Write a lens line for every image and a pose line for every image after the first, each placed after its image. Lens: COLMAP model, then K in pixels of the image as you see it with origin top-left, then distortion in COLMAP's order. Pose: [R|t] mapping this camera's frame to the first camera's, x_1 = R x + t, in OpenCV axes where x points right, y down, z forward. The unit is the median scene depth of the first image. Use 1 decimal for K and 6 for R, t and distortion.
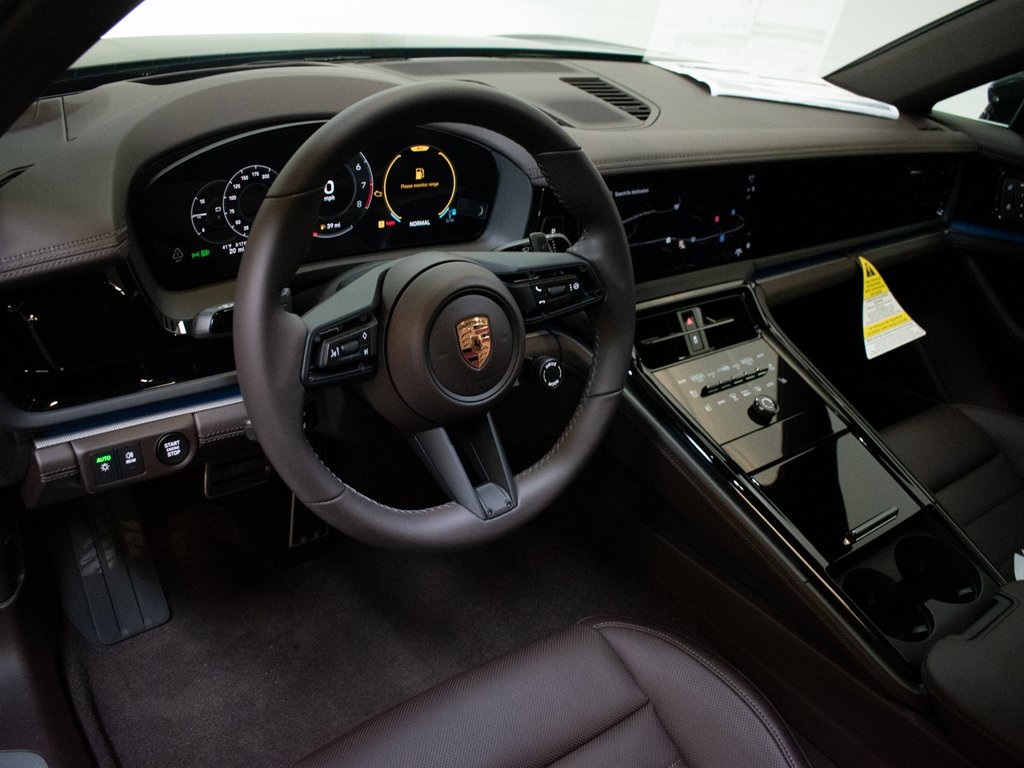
lens RADIAL K [[823.0, 0, 511.3], [0, 823.0, 381.3], [0, 0, 1]] dist [-0.057893, 0.004923]
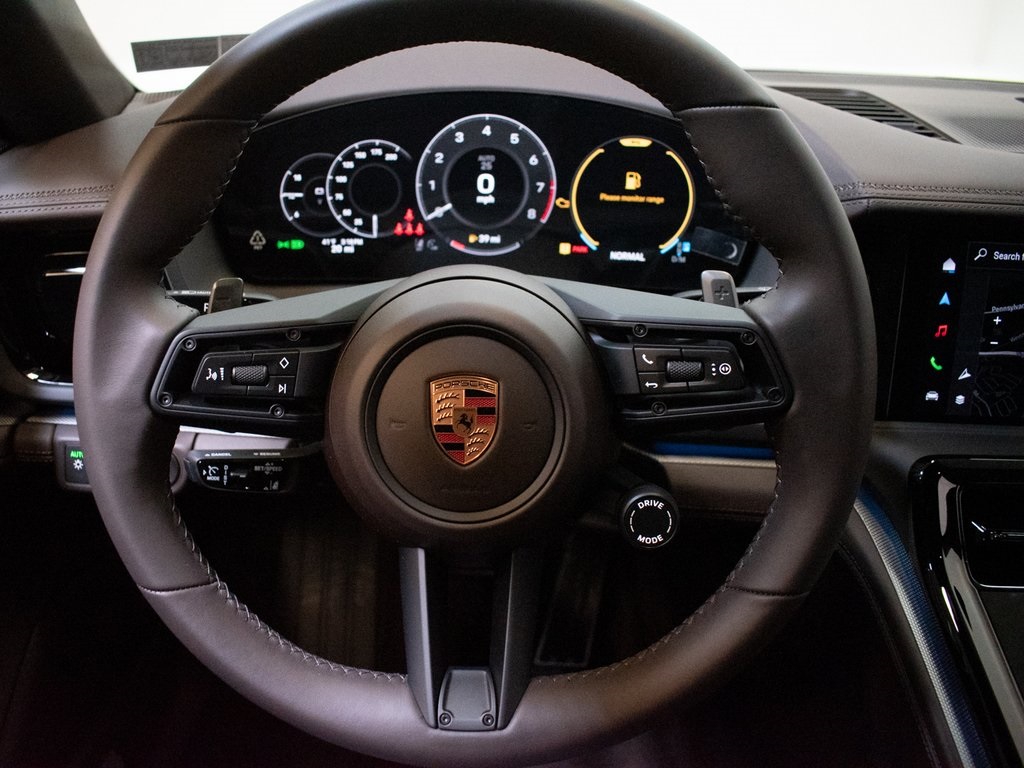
lens RADIAL K [[823.0, 0, 520.4], [0, 823.0, 404.9], [0, 0, 1]] dist [-0.057893, 0.004923]
pose [[0.764234, 0.200312, -0.613043, 0.279323], [-0.260233, 0.965504, -0.008934, -0.052043], [0.590106, 0.166362, 0.789999, 0.484329]]
